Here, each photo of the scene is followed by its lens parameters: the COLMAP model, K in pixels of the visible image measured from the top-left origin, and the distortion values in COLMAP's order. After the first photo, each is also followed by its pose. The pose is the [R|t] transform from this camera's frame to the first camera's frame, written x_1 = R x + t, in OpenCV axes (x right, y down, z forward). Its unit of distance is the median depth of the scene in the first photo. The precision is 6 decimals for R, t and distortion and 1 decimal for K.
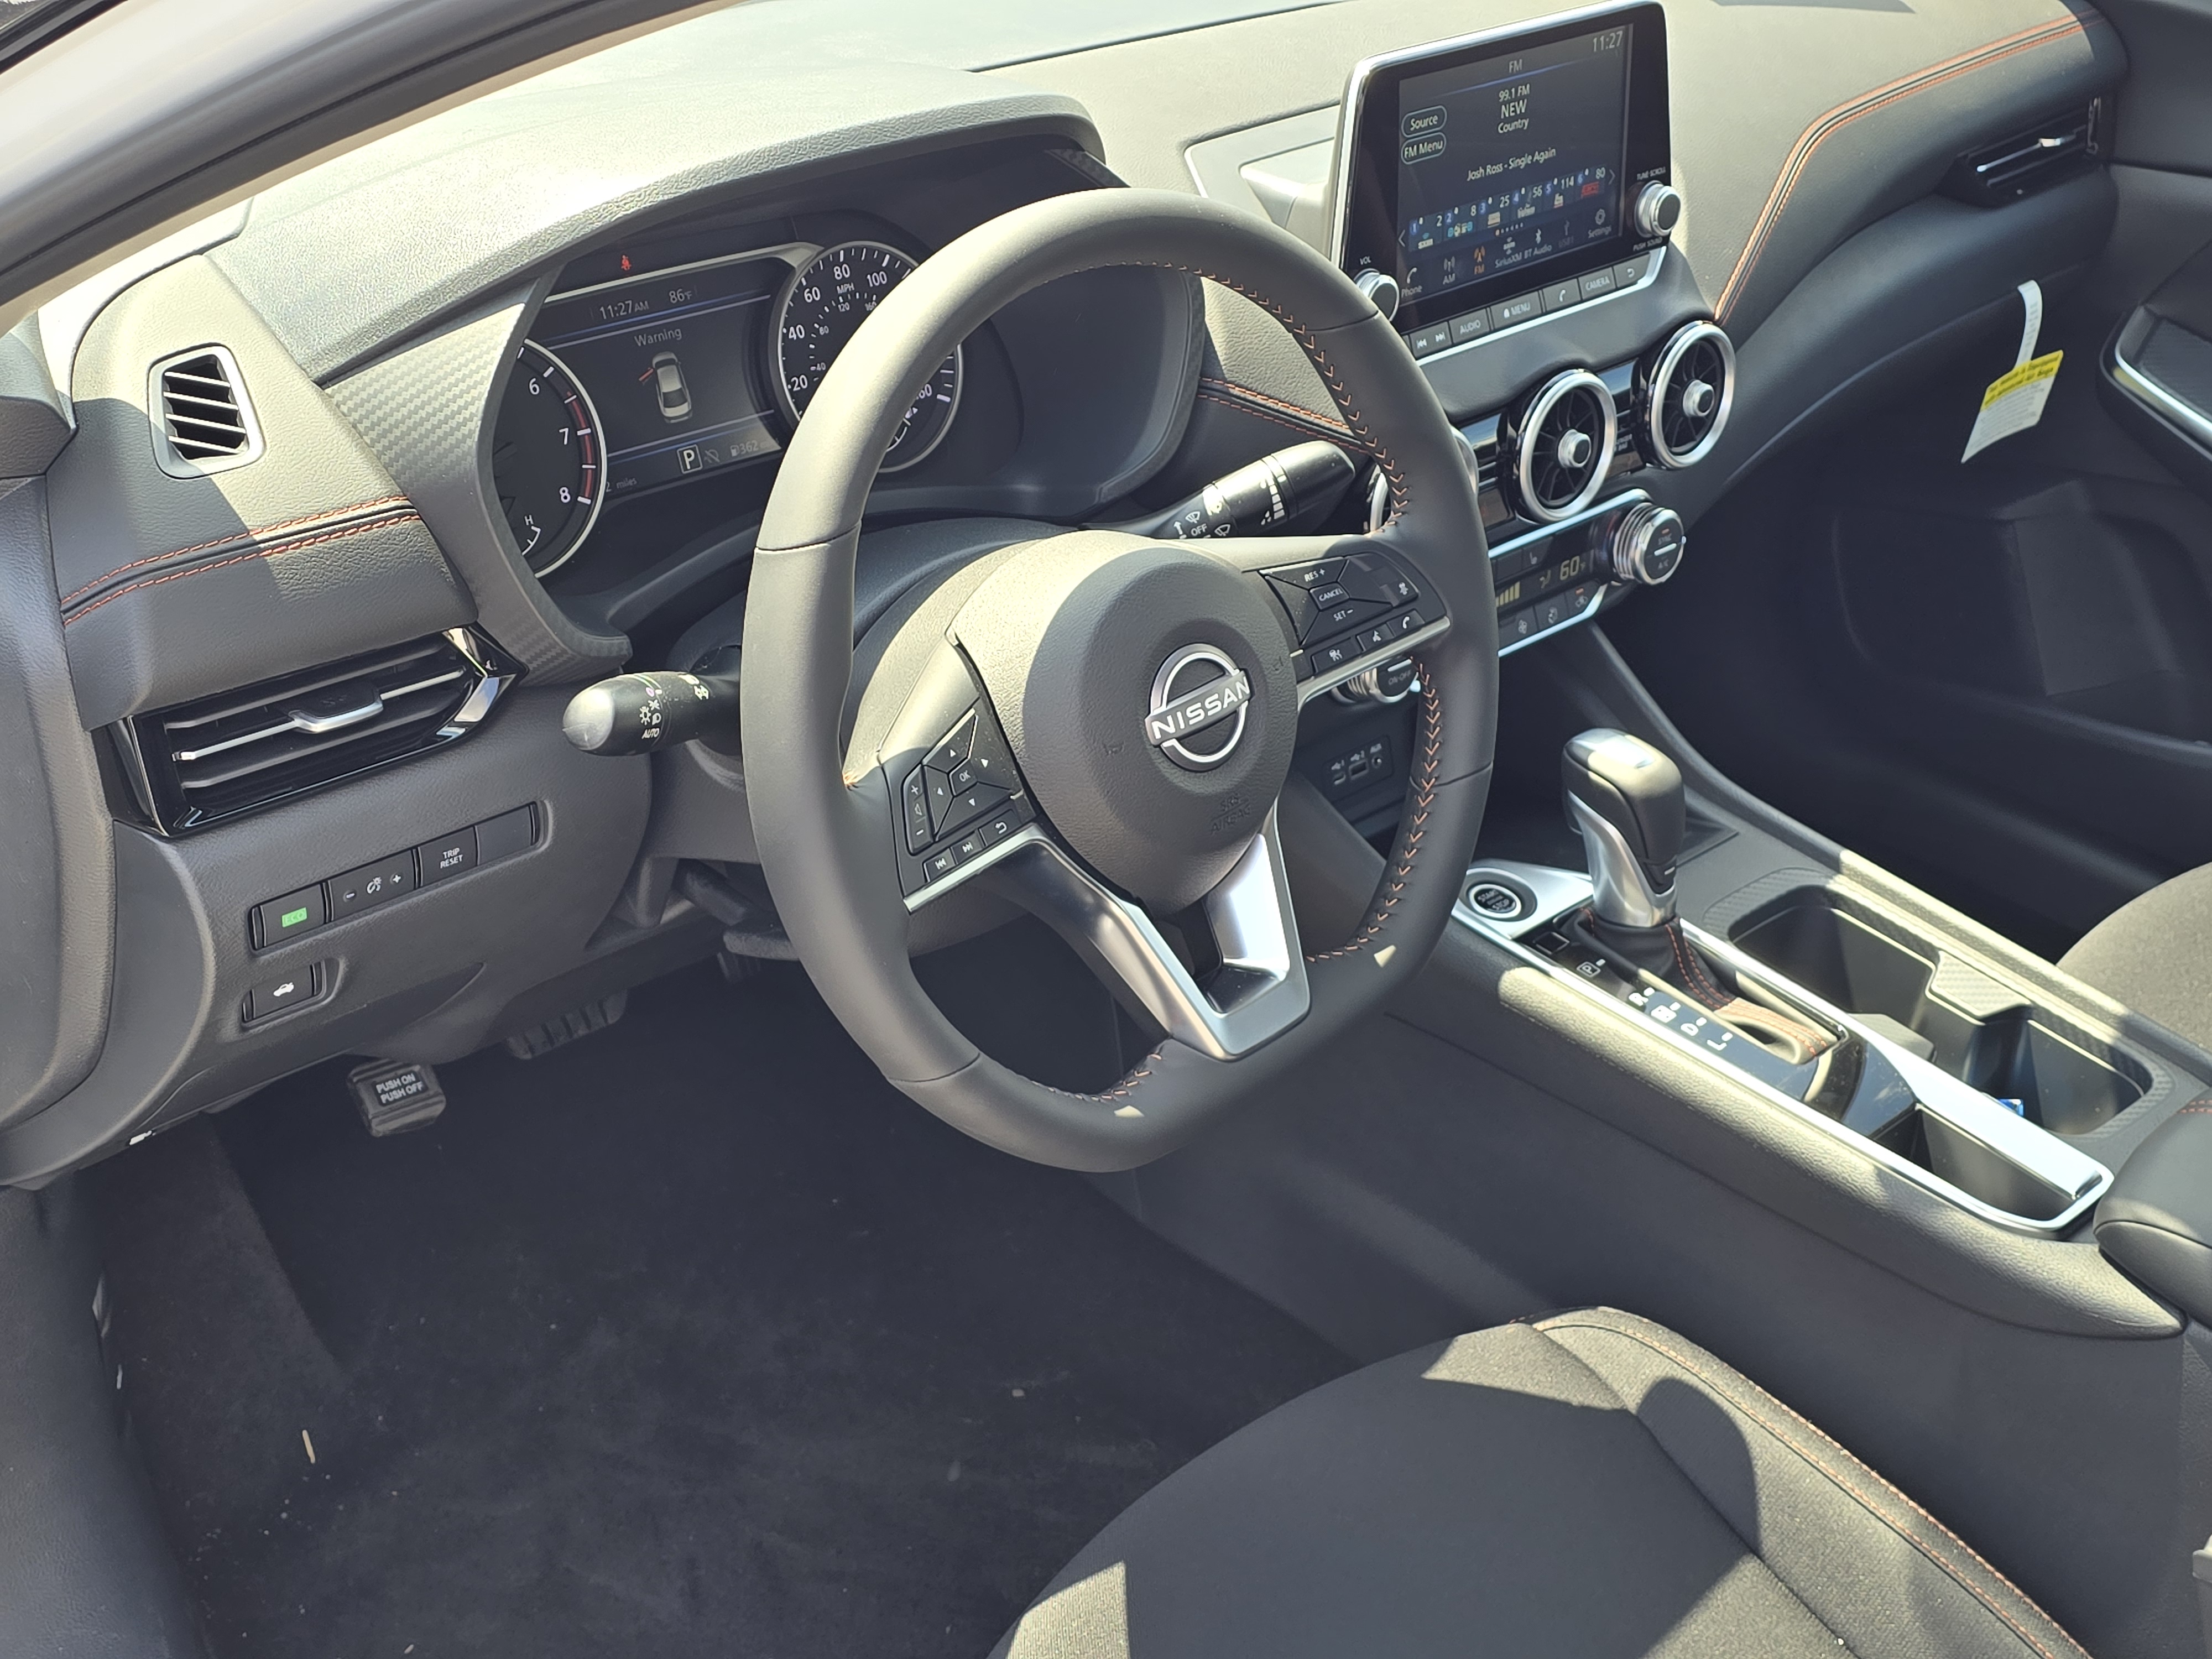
lens RADIAL K [[2759.4, 0, 1062.3], [0, 2759.4, 789.5], [0, 0, 1]] dist [0.176610, -0.597181]
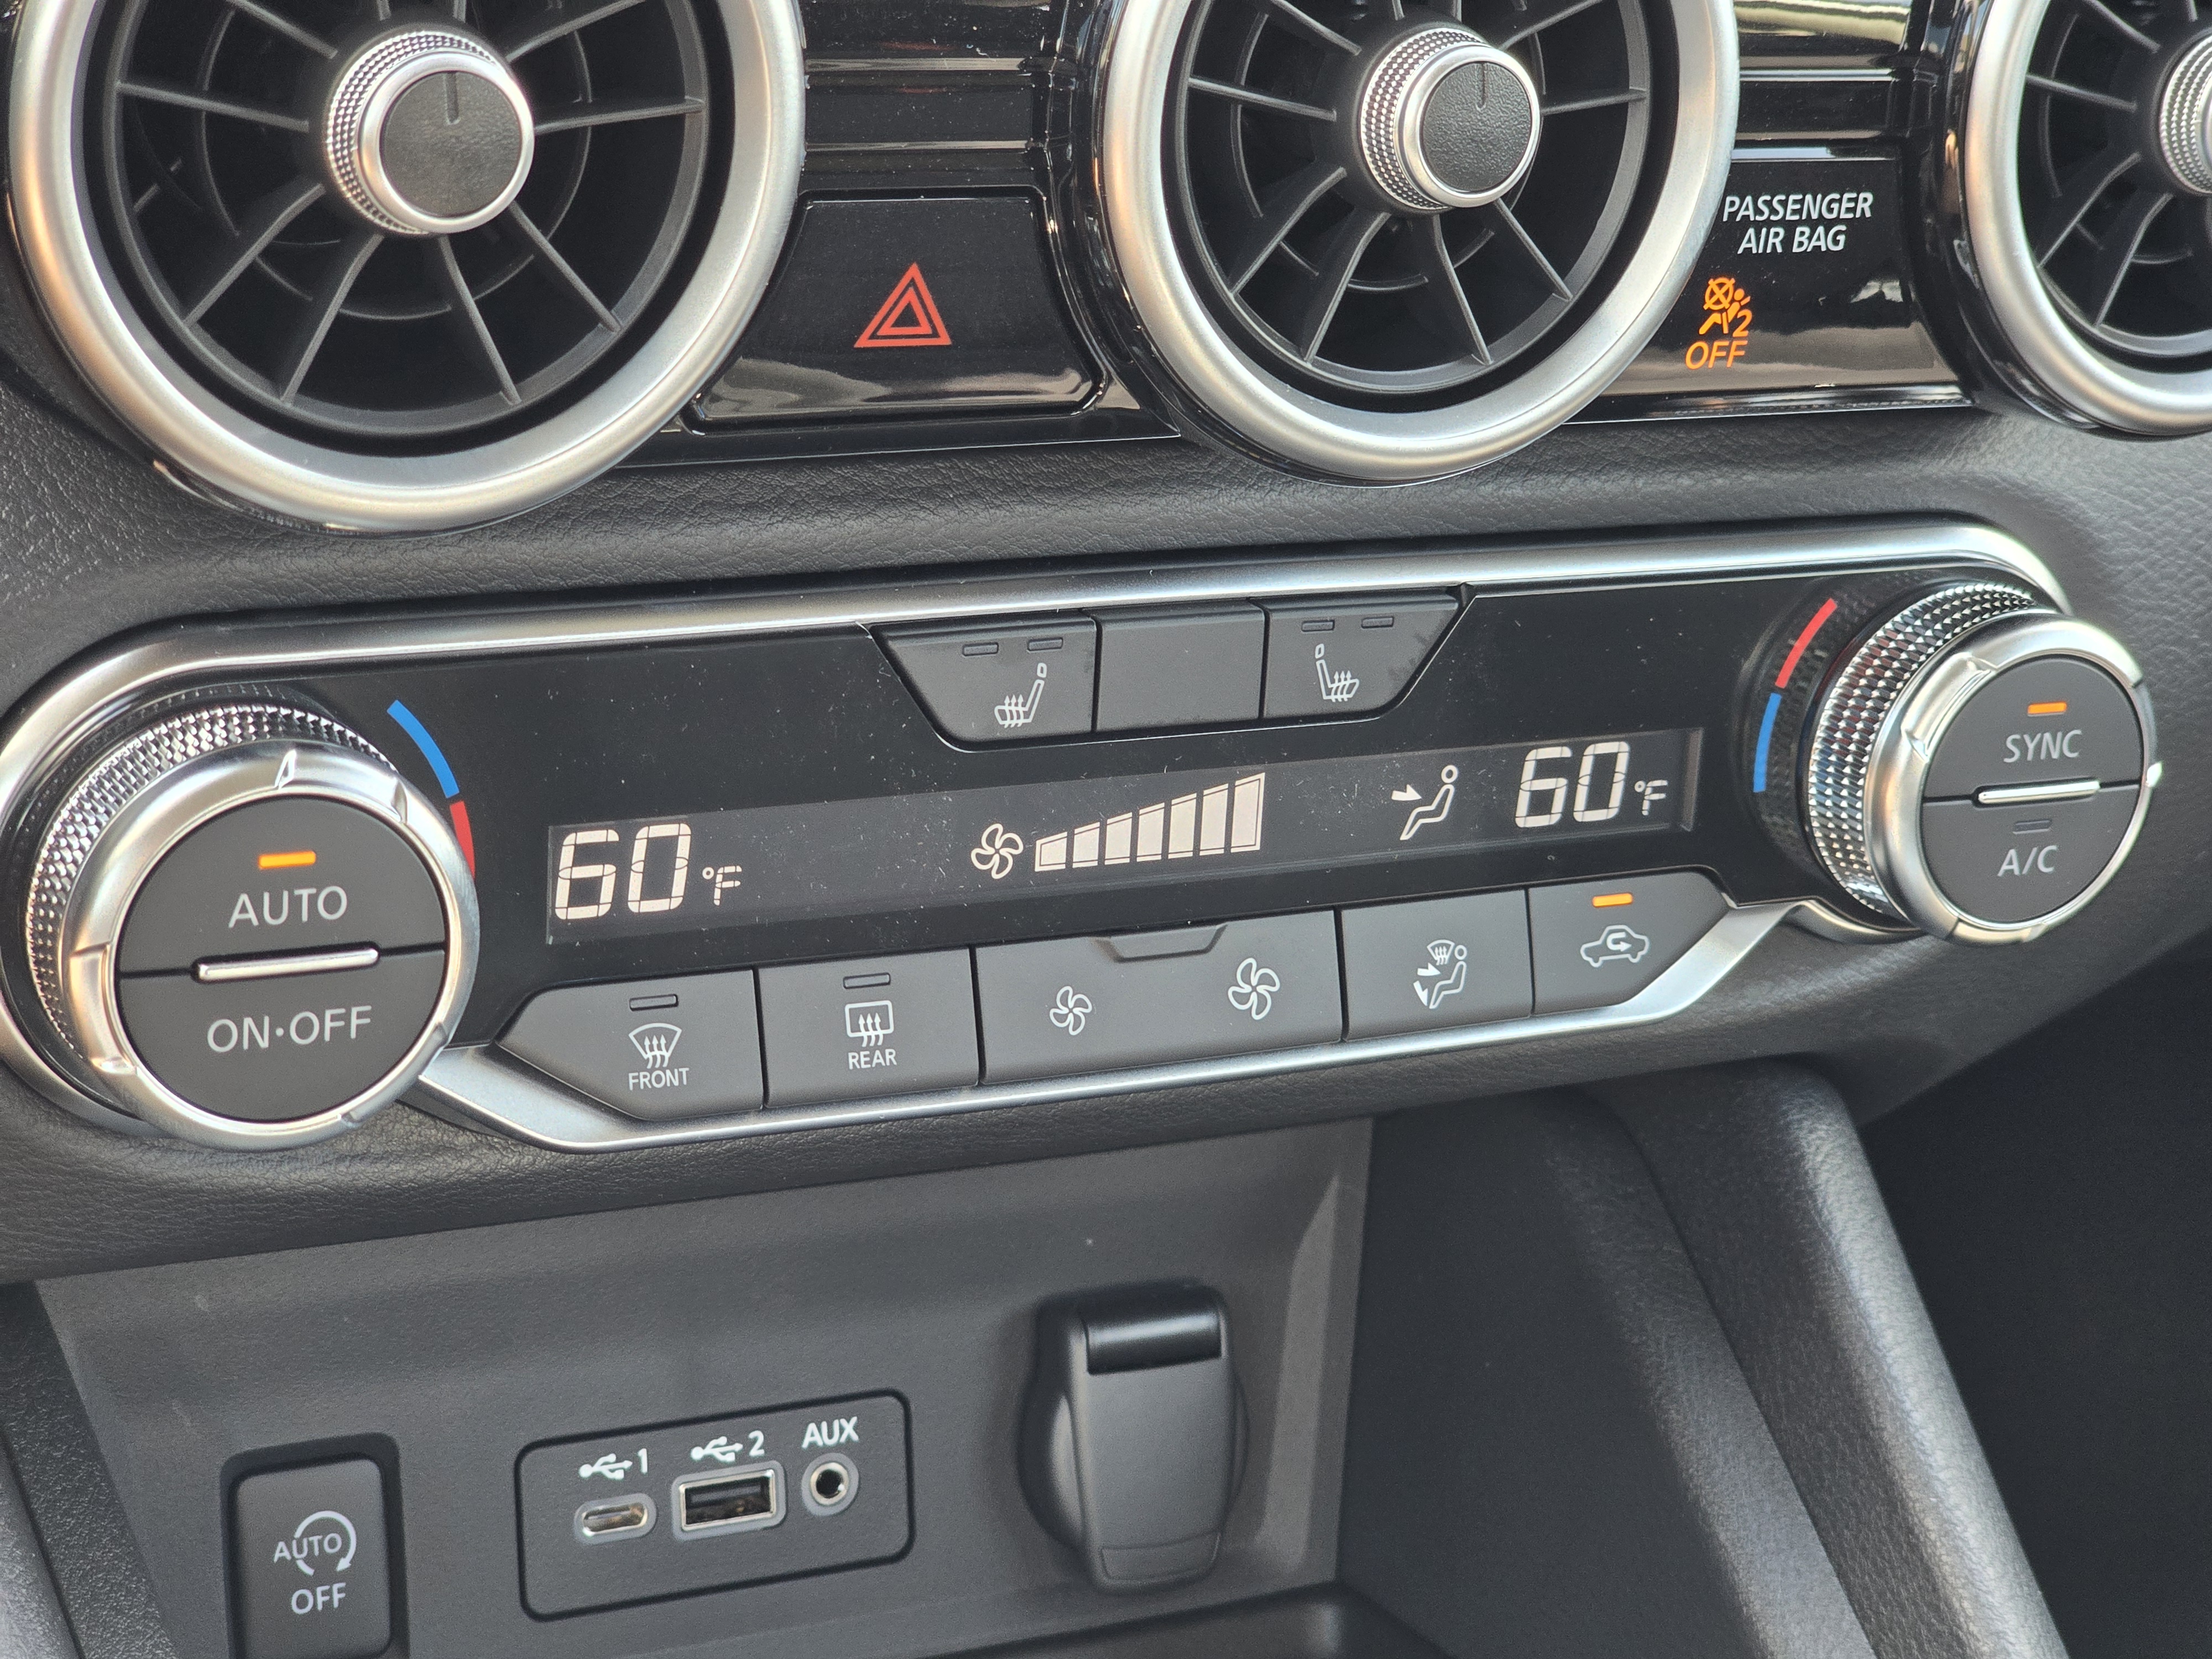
lens RADIAL K [[4469.3, 0, 1107.1], [0, 4469.3, 880.3], [0, 0, 1]] dist [0.009788, 0.317665]
pose [[0.955572, 0.173640, -0.238184, 0.253642], [-0.203590, 0.973154, -0.107339, -0.028322], [0.213151, 0.151062, 0.965270, 0.701637]]
